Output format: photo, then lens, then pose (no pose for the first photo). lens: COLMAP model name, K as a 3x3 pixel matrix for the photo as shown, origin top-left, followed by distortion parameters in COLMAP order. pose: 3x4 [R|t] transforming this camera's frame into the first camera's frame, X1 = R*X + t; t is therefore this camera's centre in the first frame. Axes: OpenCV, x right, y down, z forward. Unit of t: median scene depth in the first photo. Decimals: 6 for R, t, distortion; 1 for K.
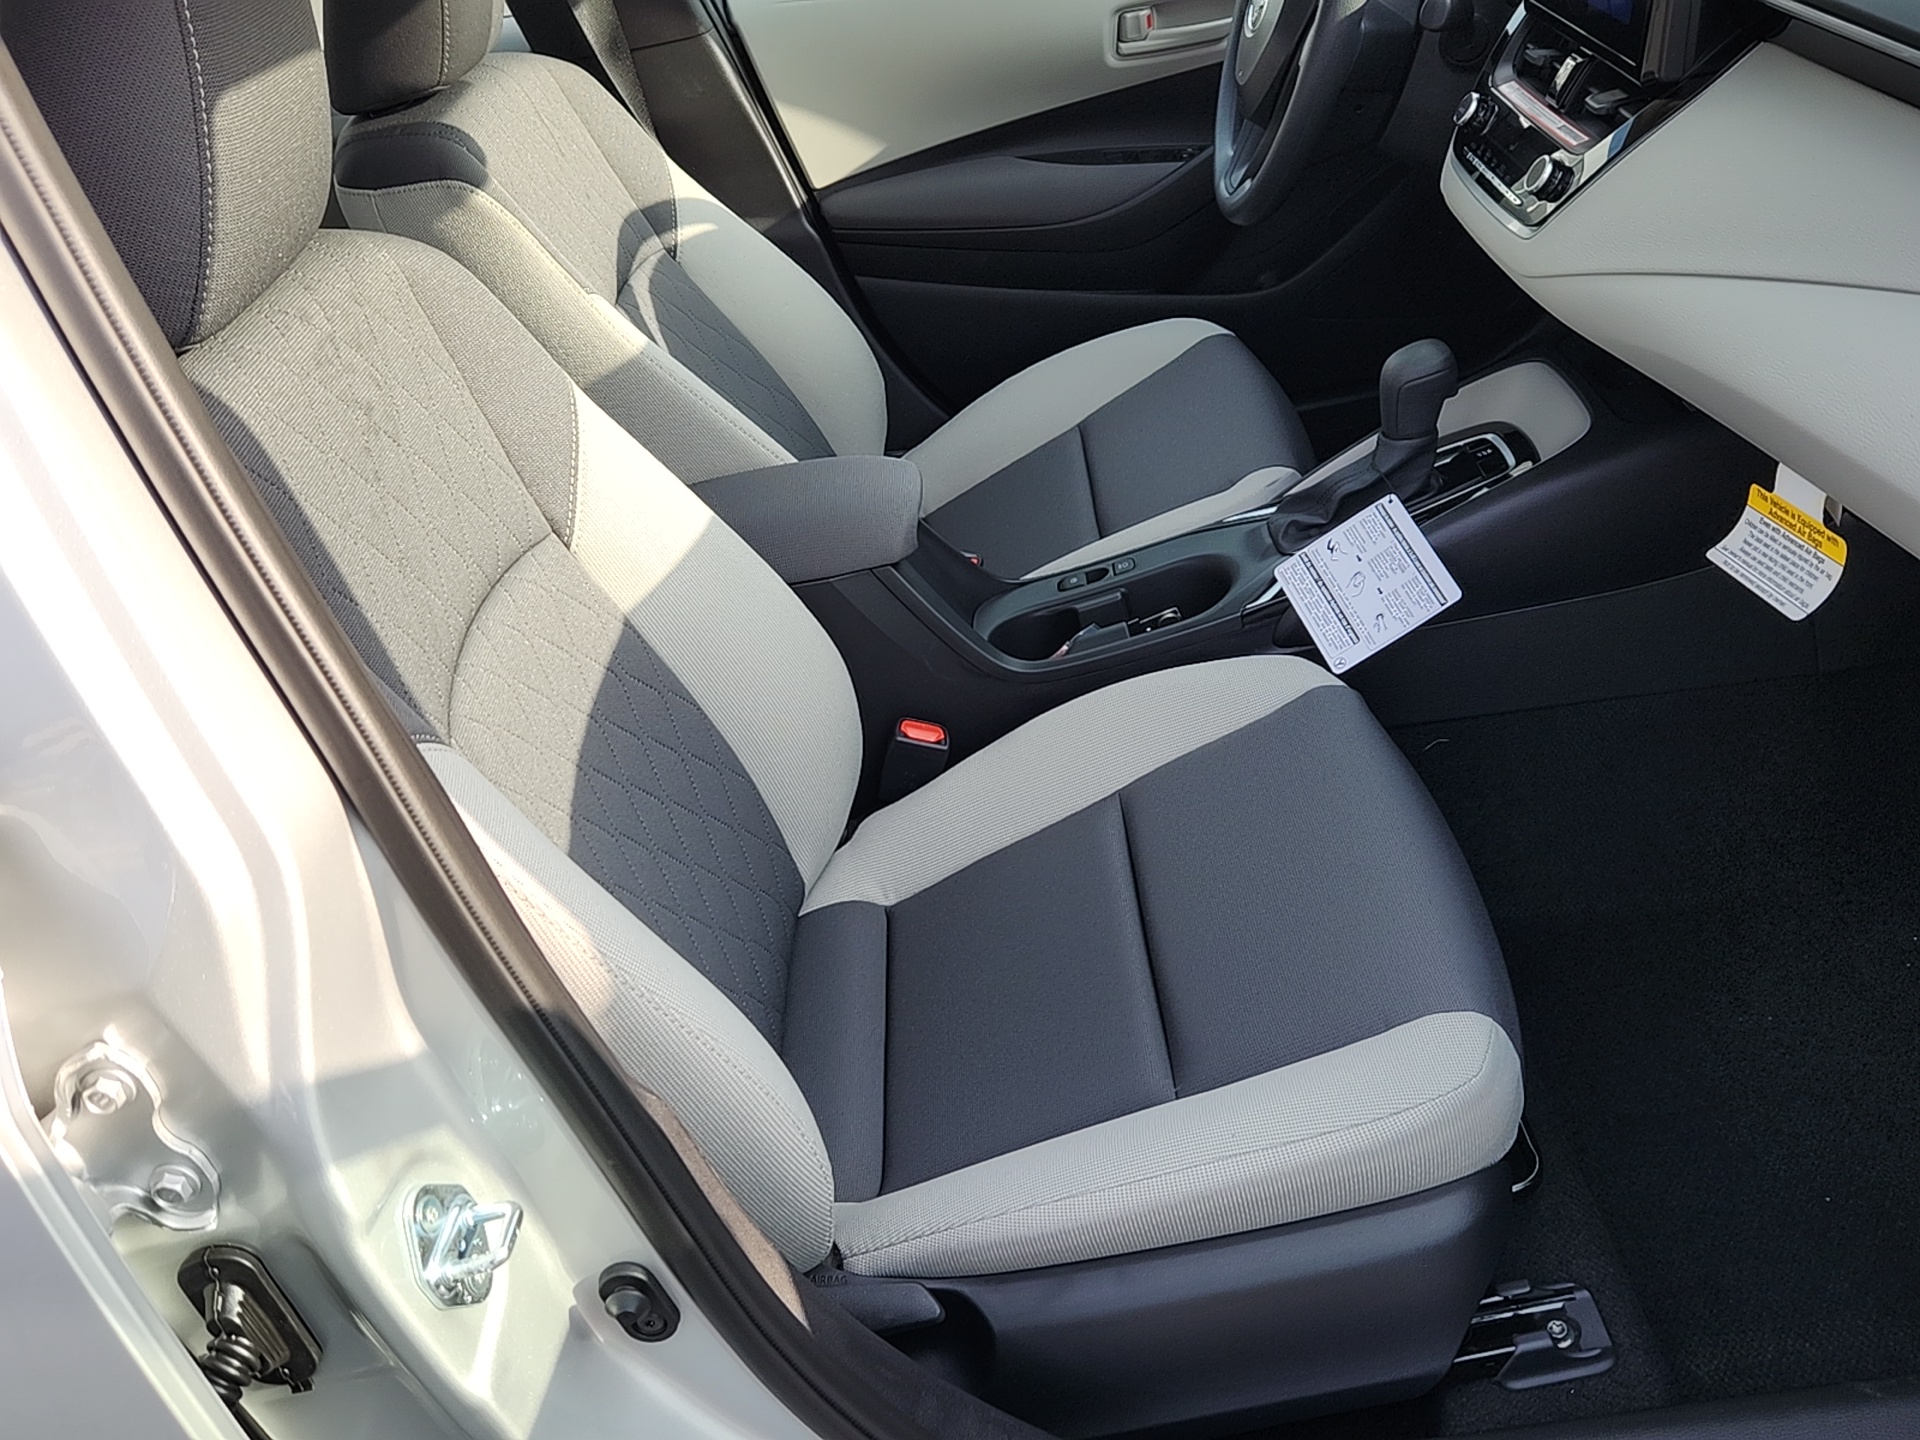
lens RADIAL K [[1600.7, 0, 963.9], [0, 1600.7, 706.0], [0, 0, 1]] dist [0.059576, -0.053942]
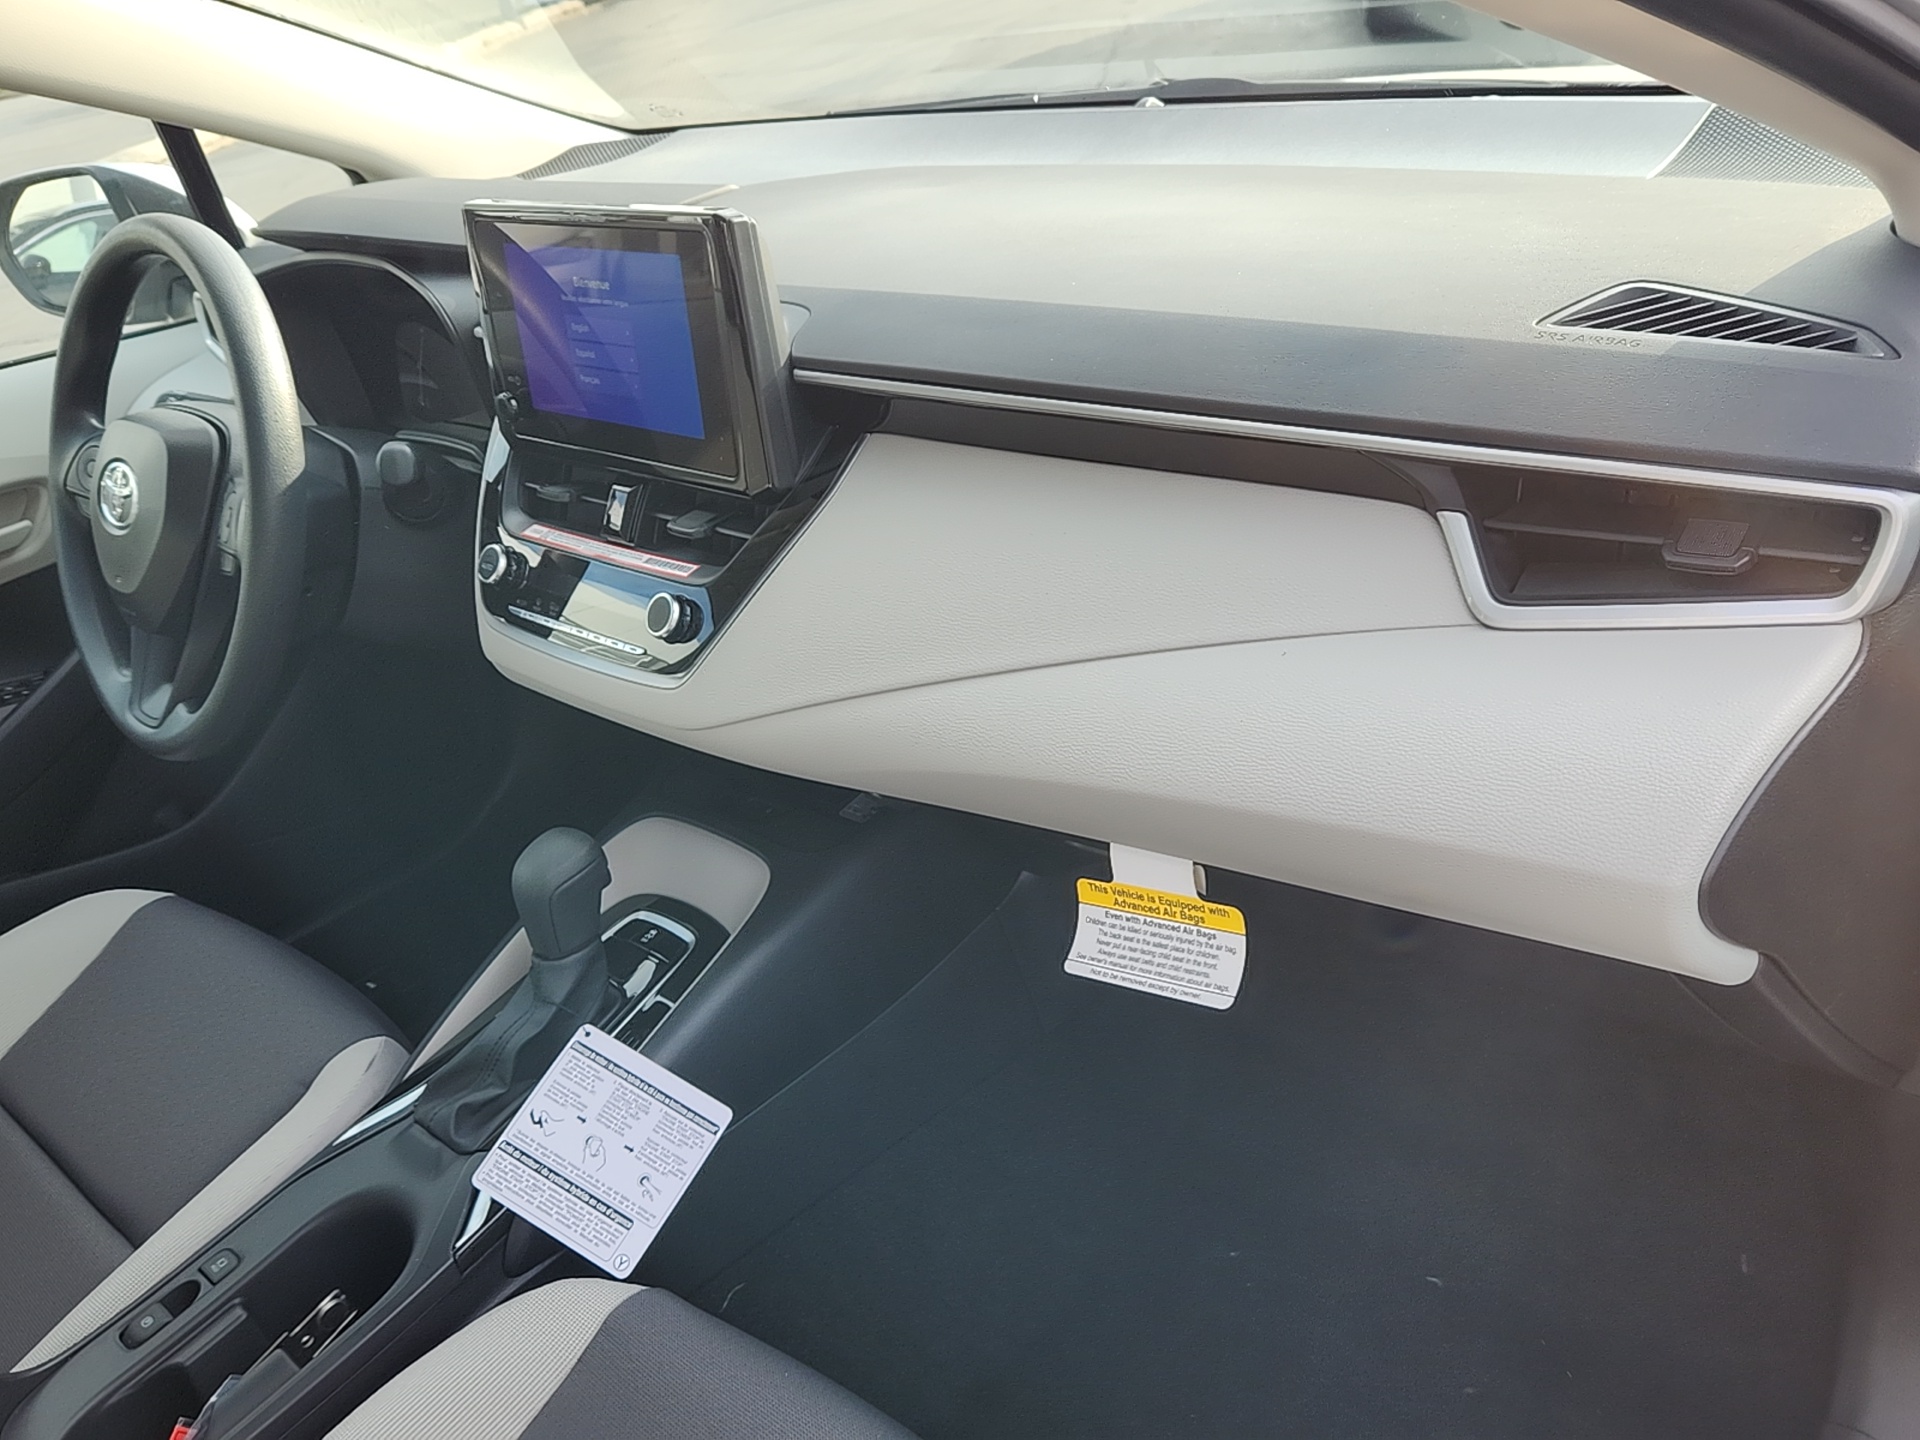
lens RADIAL K [[1600.7, 0, 953.5], [0, 1600.7, 735.4], [0, 0, 1]] dist [0.059576, -0.053942]
pose [[0.702968, -0.247748, 0.666677, -0.093752], [0.403823, 0.910653, -0.087392, -0.121090], [-0.585460, 0.330654, 0.740206, 0.278736]]
